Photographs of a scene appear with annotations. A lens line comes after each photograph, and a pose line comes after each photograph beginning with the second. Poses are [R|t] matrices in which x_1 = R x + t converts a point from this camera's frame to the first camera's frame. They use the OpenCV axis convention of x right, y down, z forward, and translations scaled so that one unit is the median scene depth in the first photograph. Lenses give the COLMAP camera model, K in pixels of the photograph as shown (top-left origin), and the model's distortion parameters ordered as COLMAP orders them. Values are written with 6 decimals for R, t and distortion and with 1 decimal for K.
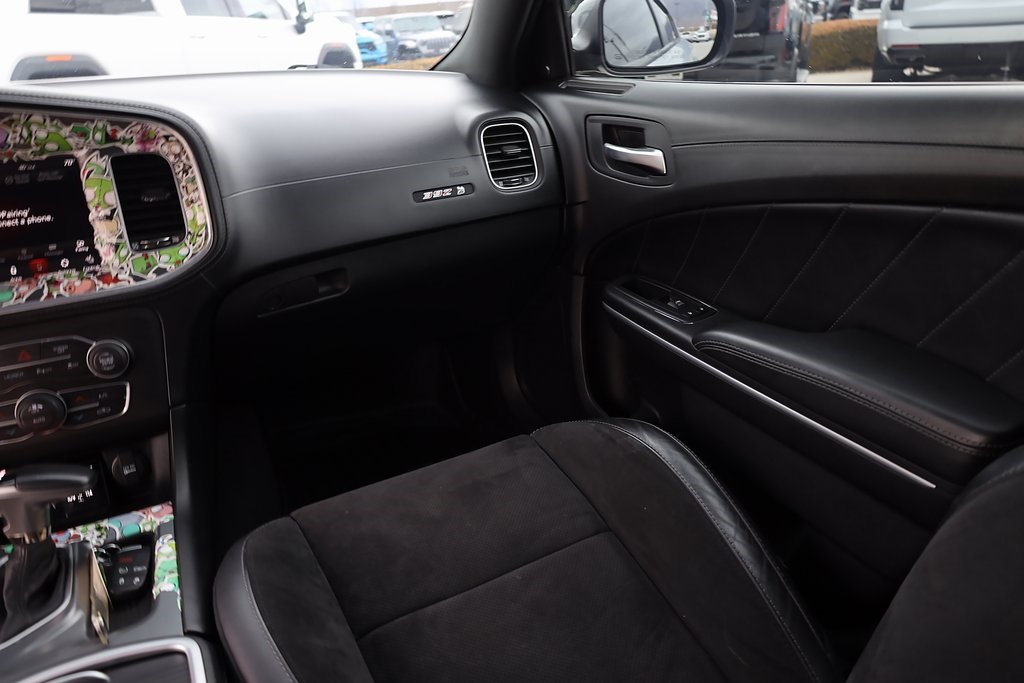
lens RADIAL K [[711.6, 0, 509.4], [0, 711.6, 361.0], [0, 0, 1]] dist [0.005740, -0.000240]
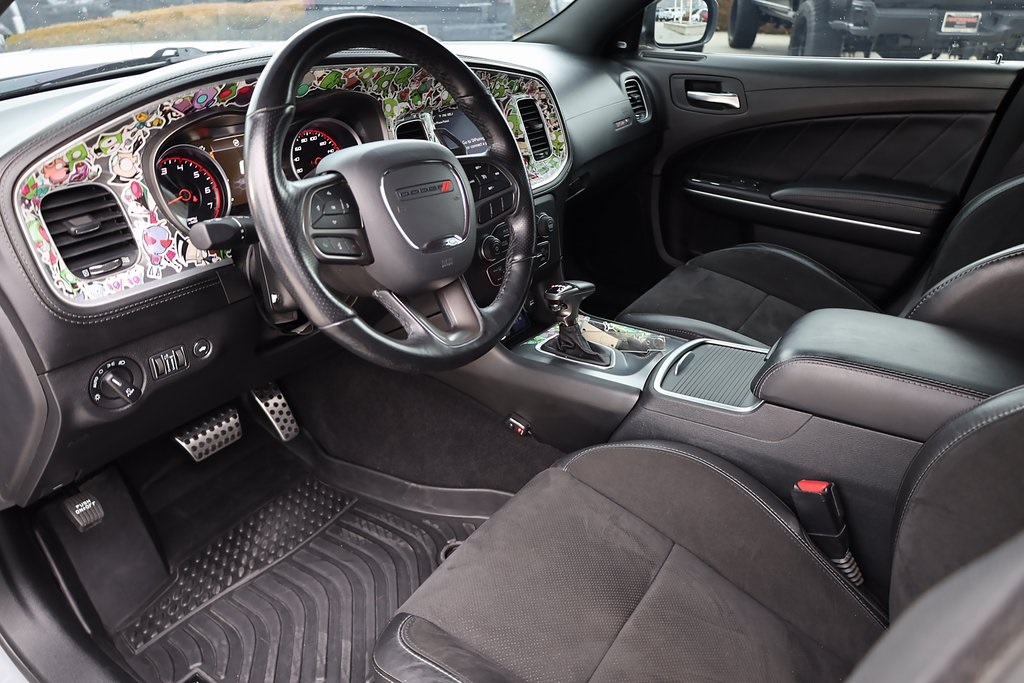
lens RADIAL K [[711.6, 0, 509.4], [0, 711.6, 361.0], [0, 0, 1]] dist [0.005740, -0.000240]
pose [[0.875534, -0.177568, 0.449343, -1.260441], [0.153975, 0.984071, 0.088861, 0.125334], [-0.457964, -0.008614, 0.888929, -0.365150]]
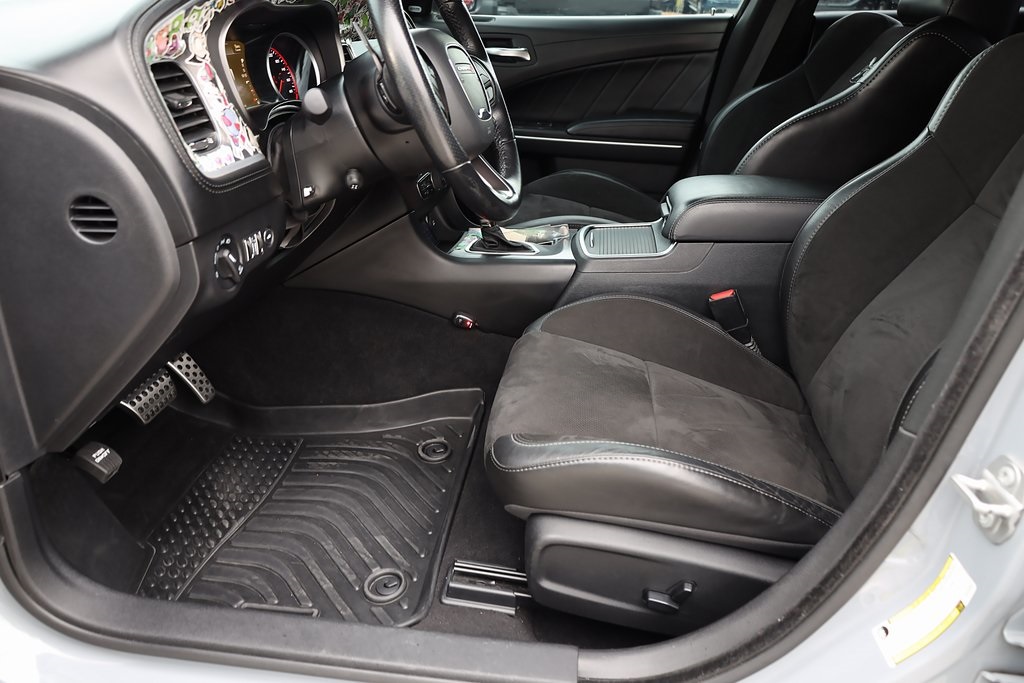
lens RADIAL K [[711.6, 0, 509.4], [0, 711.6, 361.0], [0, 0, 1]] dist [0.005740, -0.000240]
pose [[0.547745, -0.309096, 0.777454, -1.842000], [0.299637, 0.940087, 0.162650, 0.235321], [-0.781149, 0.143863, 0.607544, -0.147601]]
